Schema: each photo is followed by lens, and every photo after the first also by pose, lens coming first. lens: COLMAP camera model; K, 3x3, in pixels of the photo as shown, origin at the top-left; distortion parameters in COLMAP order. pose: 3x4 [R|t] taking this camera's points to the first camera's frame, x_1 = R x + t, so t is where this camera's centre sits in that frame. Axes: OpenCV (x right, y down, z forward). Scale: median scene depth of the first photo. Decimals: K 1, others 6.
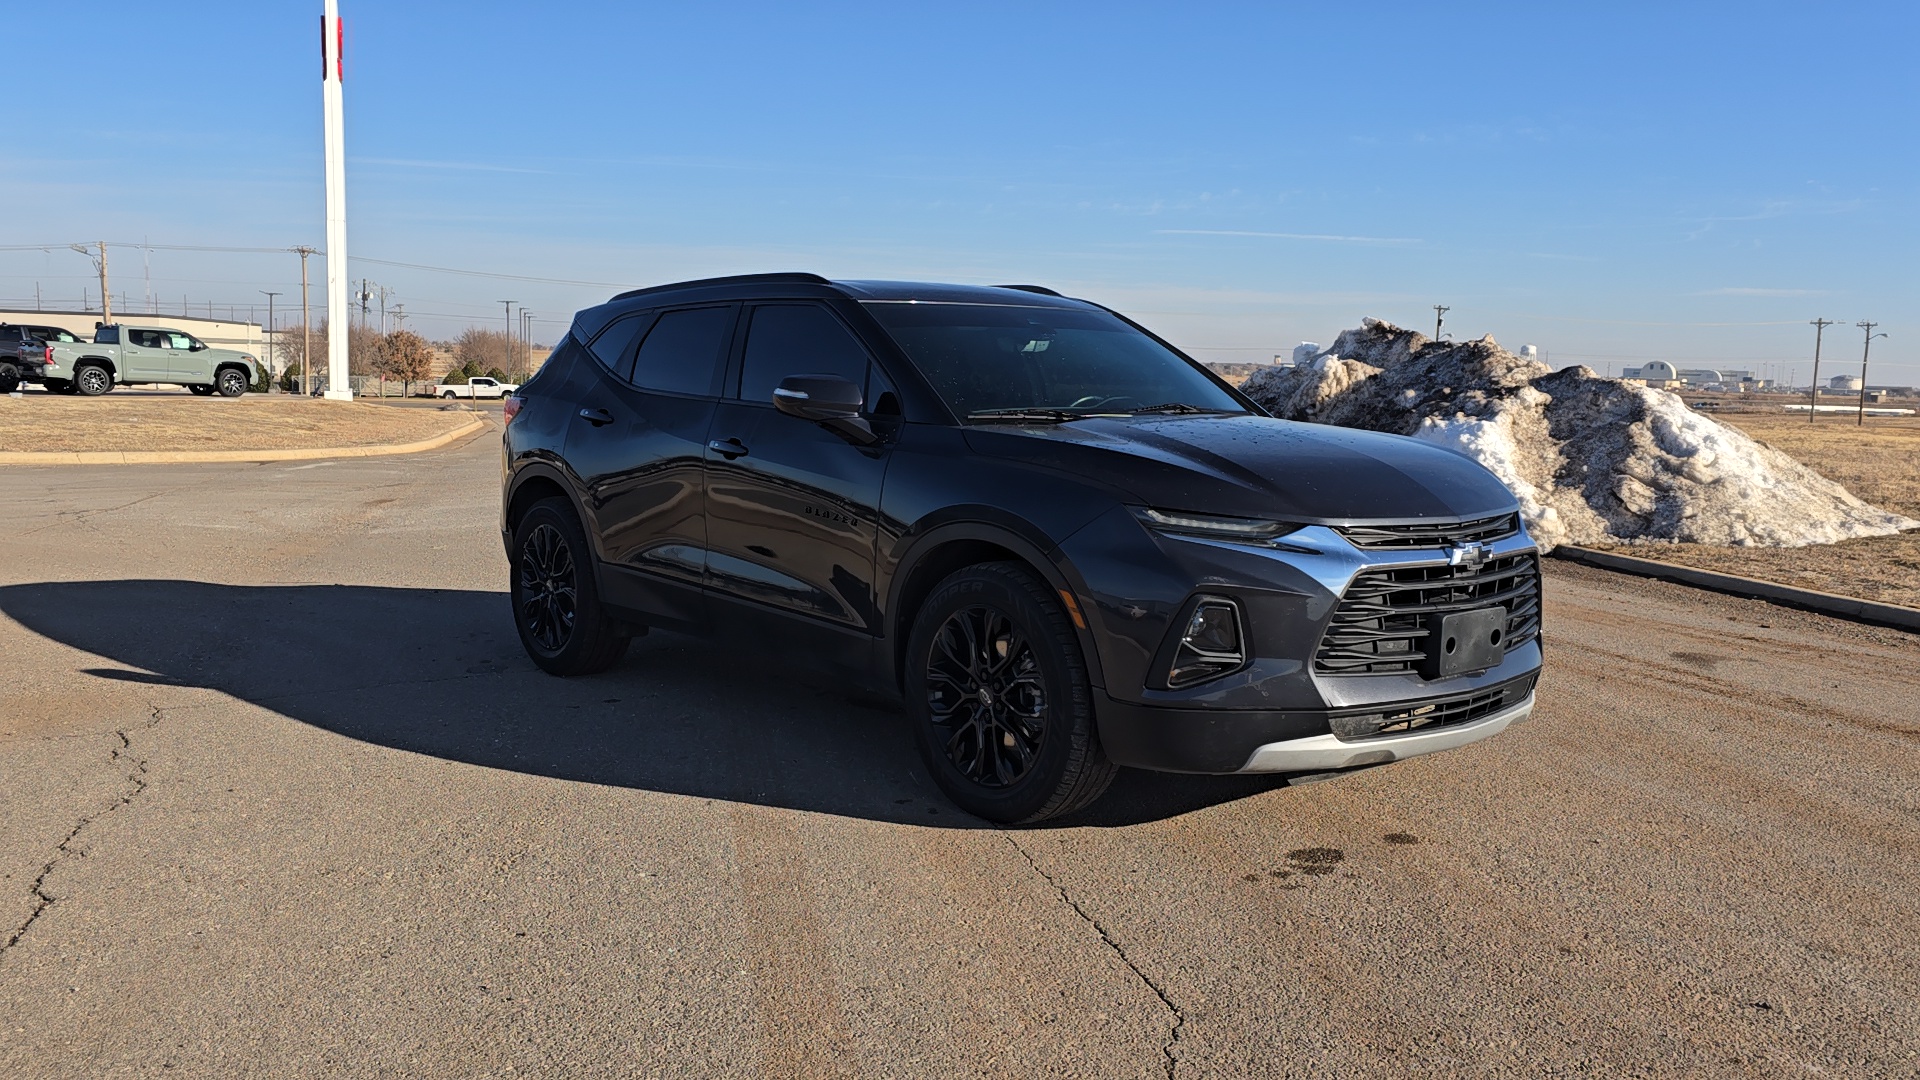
lens RADIAL K [[1573.5, 0, 954.8], [0, 1573.5, 540.6], [0, 0, 1]] dist [0.000612, 0.012026]
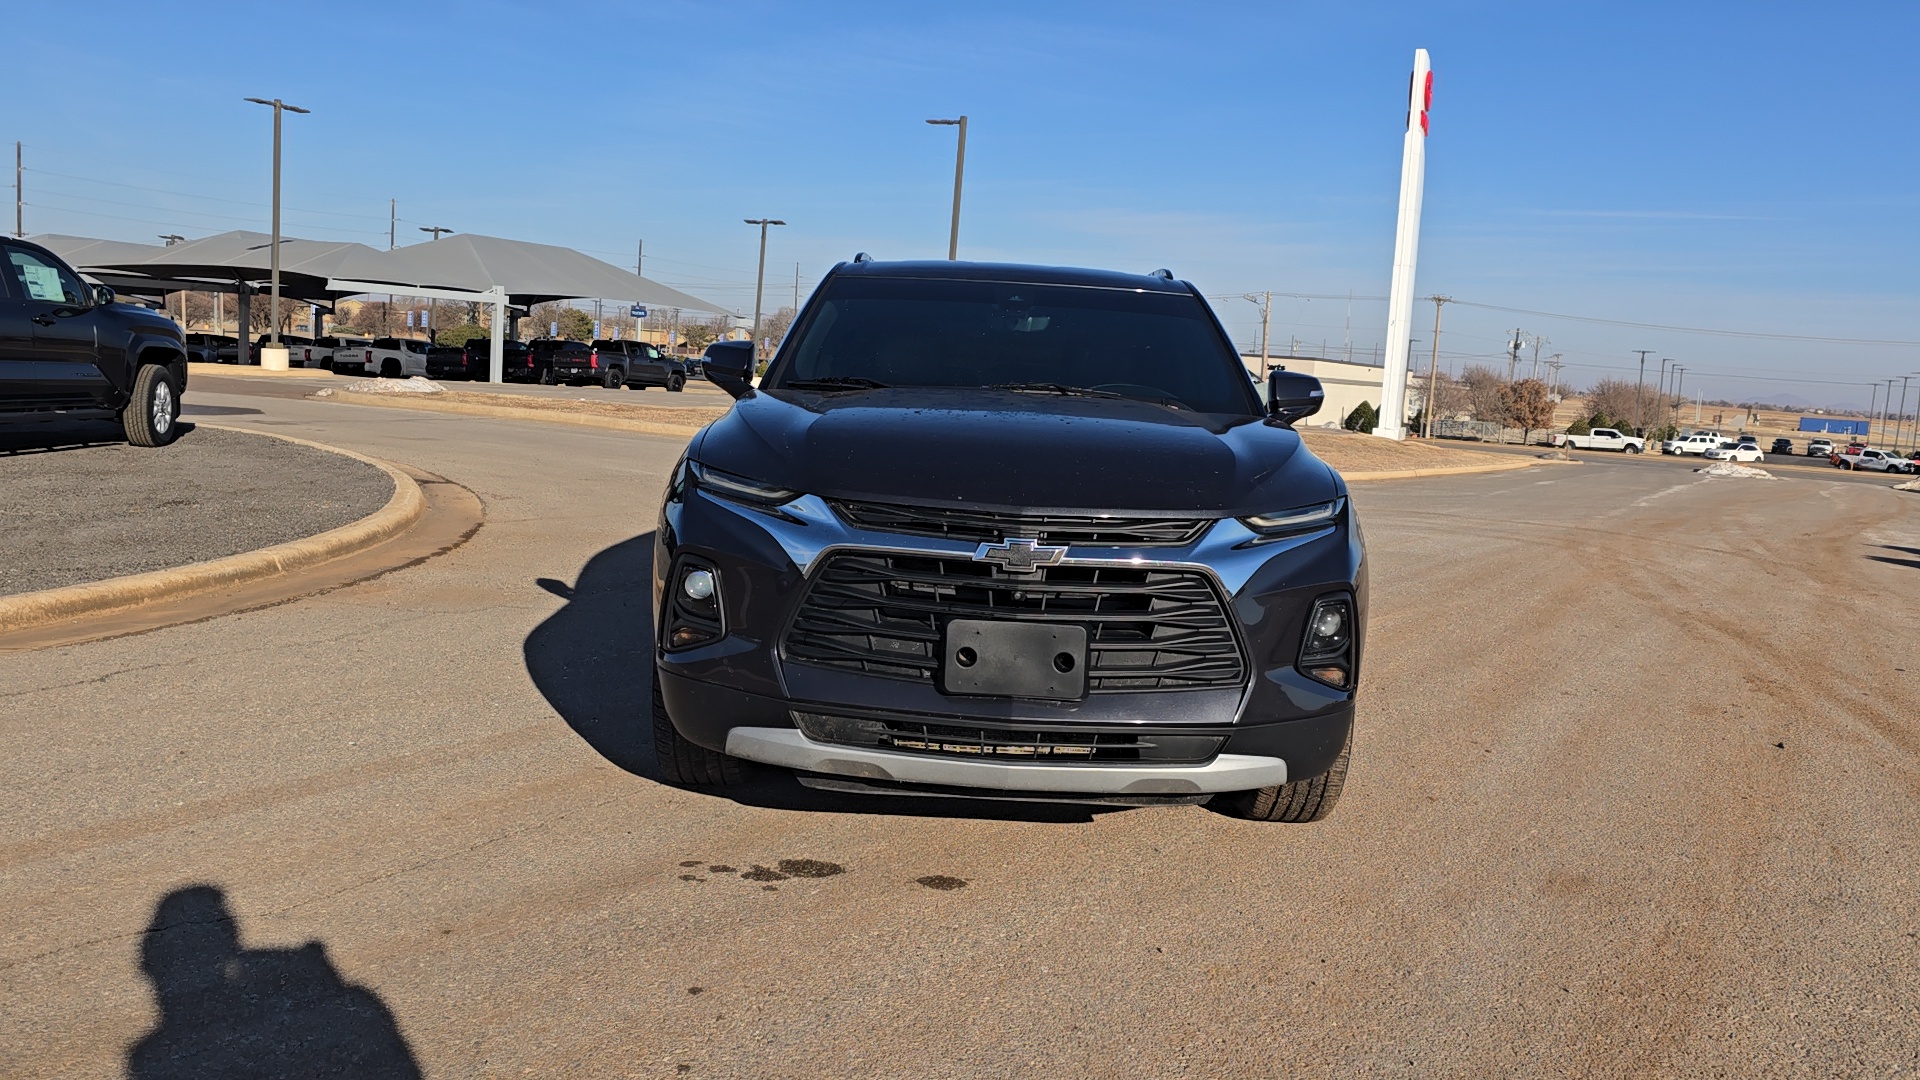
lens RADIAL K [[1573.5, 0, 962.0], [0, 1573.5, 533.6], [0, 0, 1]] dist [0.000612, 0.012026]
pose [[0.762906, 0.092189, -0.639903, 0.262767], [-0.115013, 0.993346, 0.005987, -0.000905], [0.636197, 0.069030, 0.768433, 0.110863]]
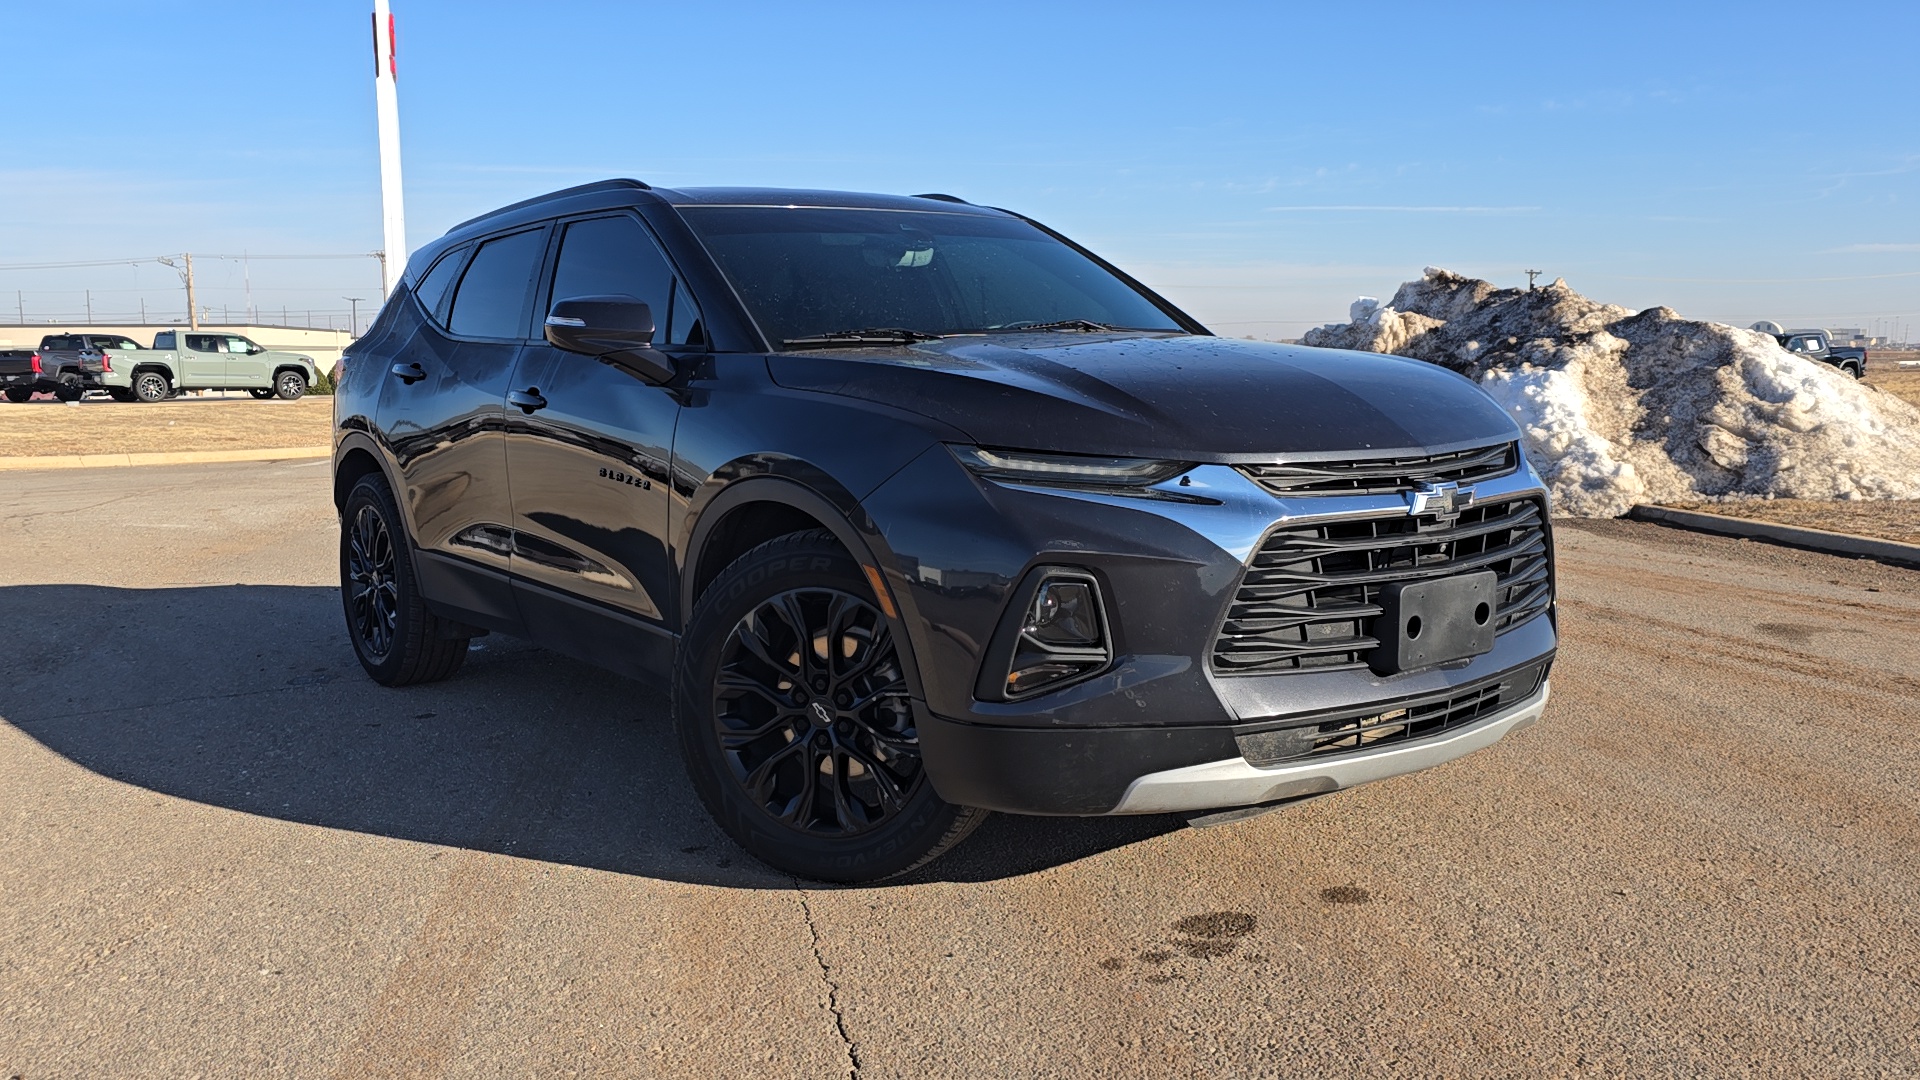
lens RADIAL K [[1573.5, 0, 968.5], [0, 1573.5, 554.8], [0, 0, 1]] dist [0.000612, 0.012026]
pose [[0.998434, -0.027432, -0.048765, 0.046397], [0.028309, 0.999448, 0.017397, 0.004775], [0.048261, -0.018750, 0.998659, 0.086070]]
